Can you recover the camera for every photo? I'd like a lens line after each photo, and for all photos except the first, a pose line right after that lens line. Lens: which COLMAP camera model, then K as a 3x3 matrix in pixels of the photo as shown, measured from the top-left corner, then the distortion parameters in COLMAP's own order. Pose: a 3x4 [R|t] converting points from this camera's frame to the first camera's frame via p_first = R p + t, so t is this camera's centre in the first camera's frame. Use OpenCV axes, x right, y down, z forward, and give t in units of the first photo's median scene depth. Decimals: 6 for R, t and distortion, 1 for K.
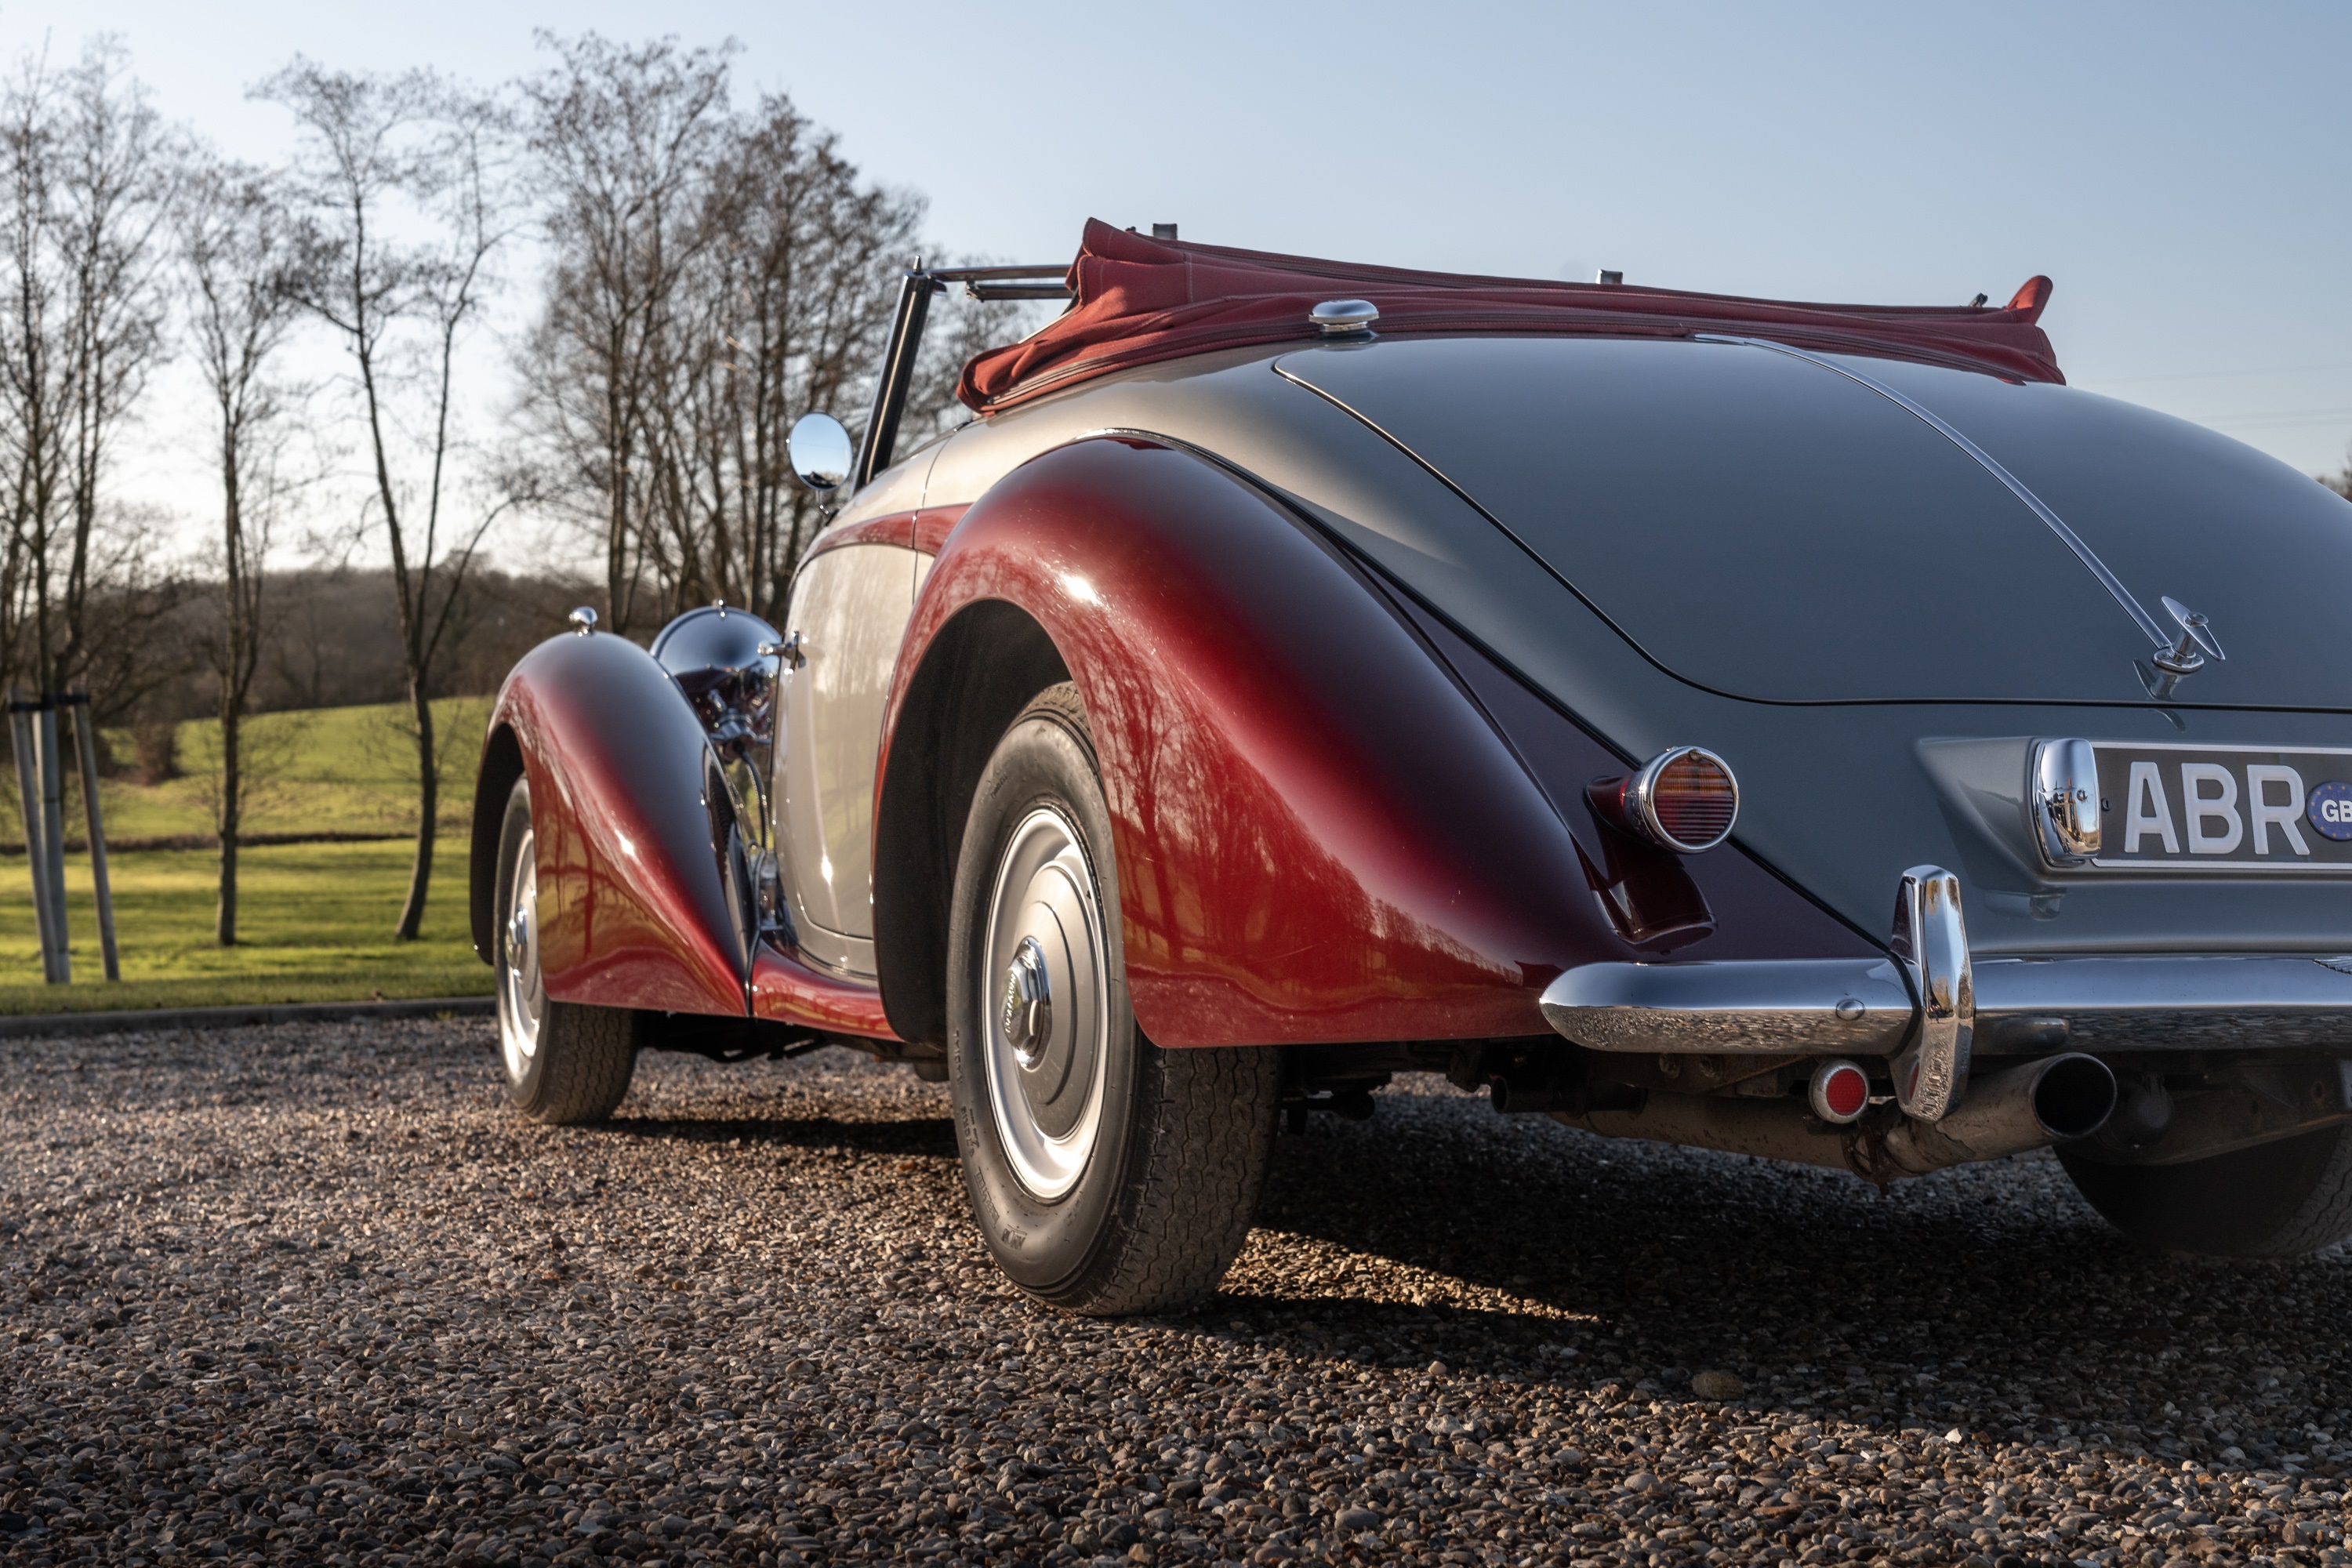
lens RADIAL K [[3442.4, 0, 1176.0], [0, 3442.4, 784.0], [0, 0, 1]] dist [0.190352, 0.052539]
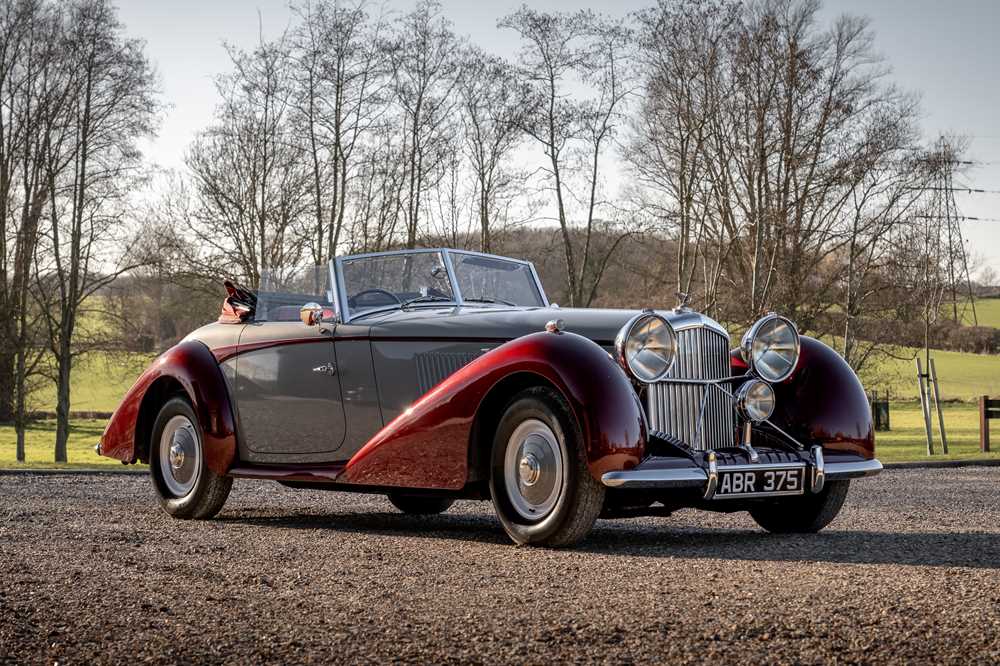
lens RADIAL K [[1463.6, 0, 500.0], [0, 1463.6, 333.0], [0, 0, 1]] dist [0.190352, 0.052539]
pose [[0.962536, -0.011660, -0.270902, -0.047803], [0.000788, 0.999191, -0.040206, 0.005808], [0.271151, 0.038486, 0.961767, 0.238598]]
